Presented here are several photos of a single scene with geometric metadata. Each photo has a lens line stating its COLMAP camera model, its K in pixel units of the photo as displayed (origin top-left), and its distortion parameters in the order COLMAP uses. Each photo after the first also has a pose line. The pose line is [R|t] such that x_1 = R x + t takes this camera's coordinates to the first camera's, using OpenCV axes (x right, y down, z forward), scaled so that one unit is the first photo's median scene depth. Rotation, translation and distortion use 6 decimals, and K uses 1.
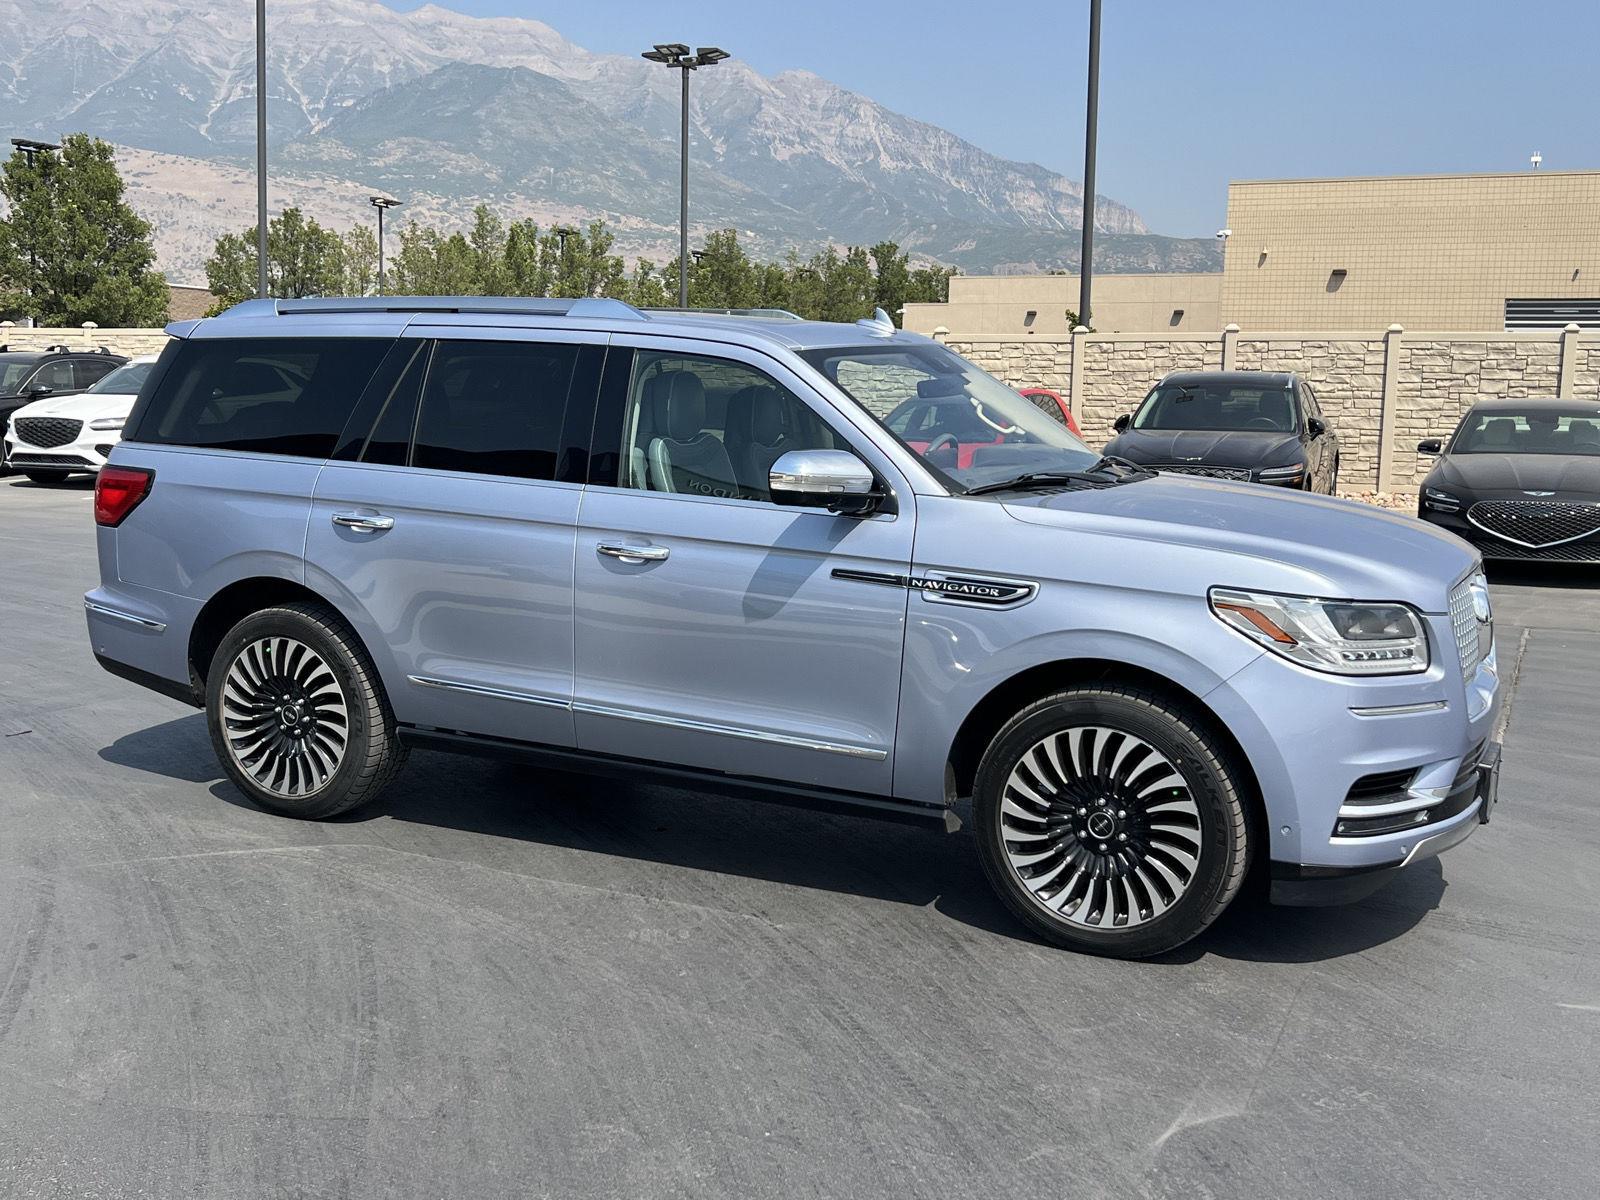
lens RADIAL K [[1715.3, 0, 800.0], [0, 1715.3, 600.0], [0, 0, 1]] dist [0.136166, -0.372477]
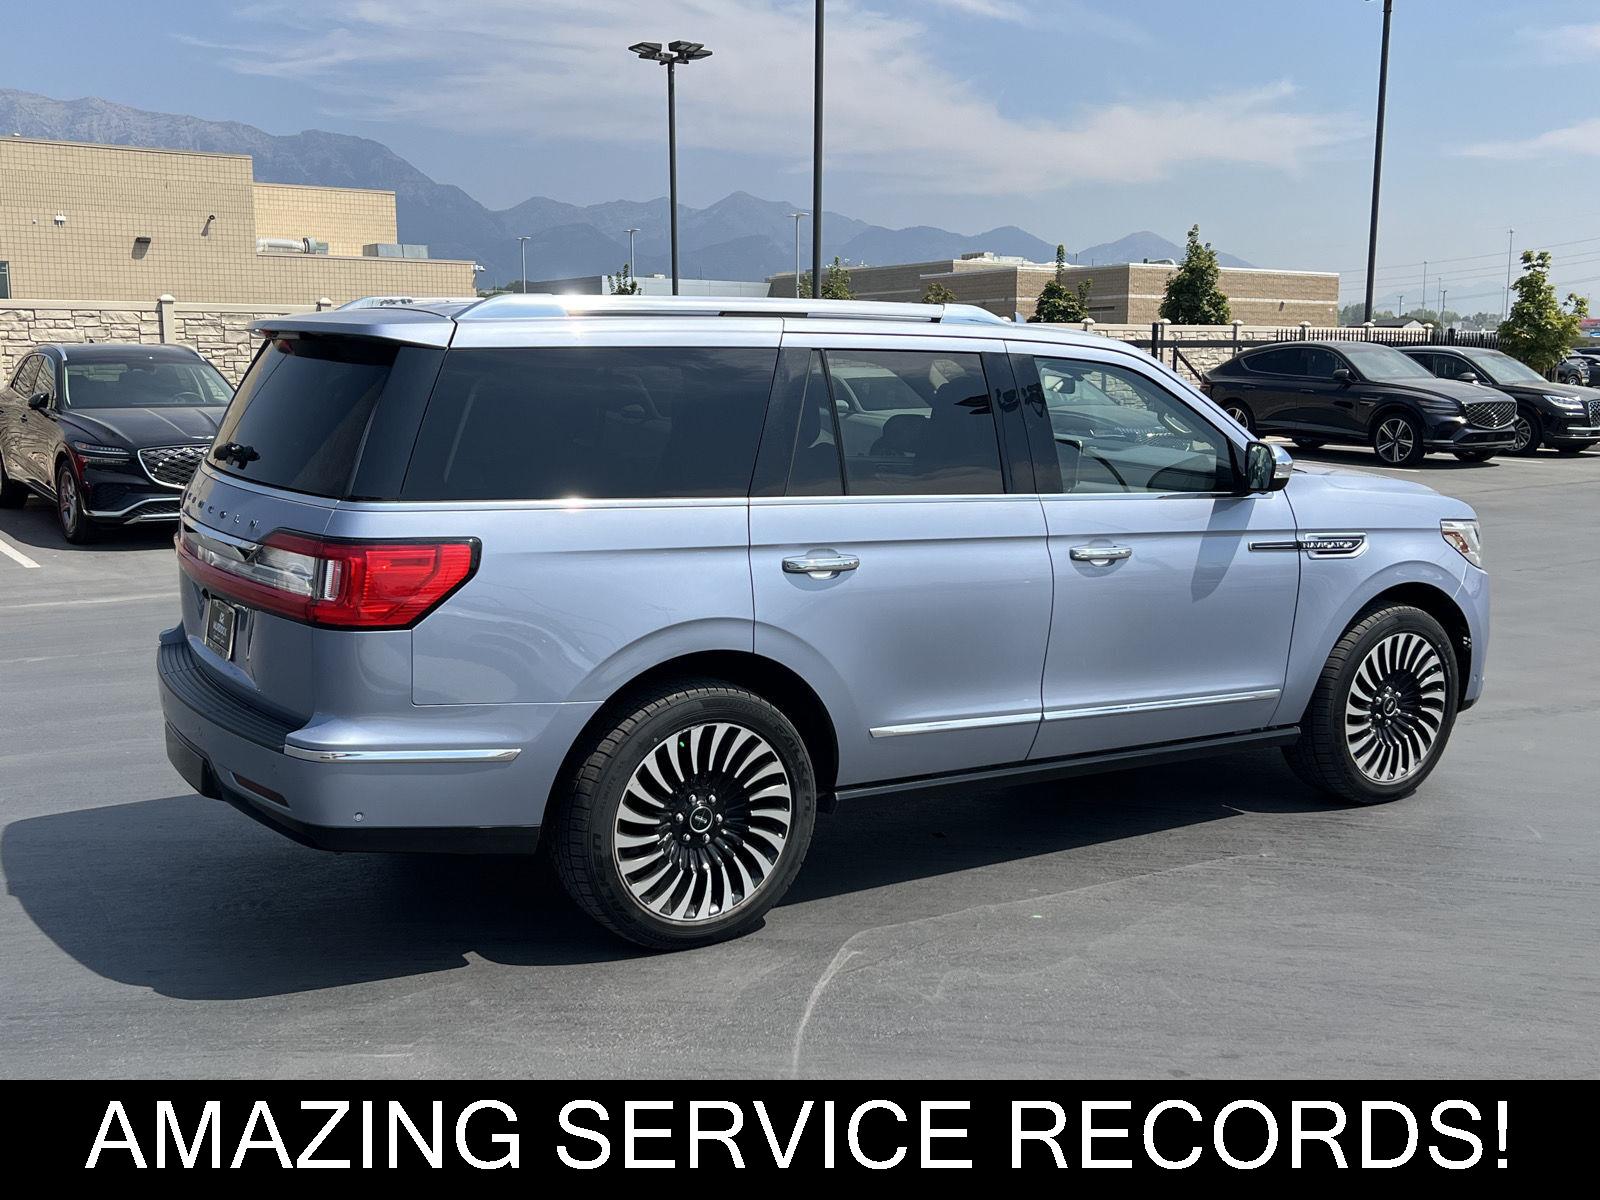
lens RADIAL K [[1672.3, 0, 800.0], [0, 1672.3, 600.0], [0, 0, 1]] dist [0.034085, -0.036947]
pose [[0.514130, -0.142796, 0.845742, -0.821640], [0.115786, 0.988573, 0.096524, -0.093205], [-0.849861, 0.048299, 0.524789, 0.493922]]
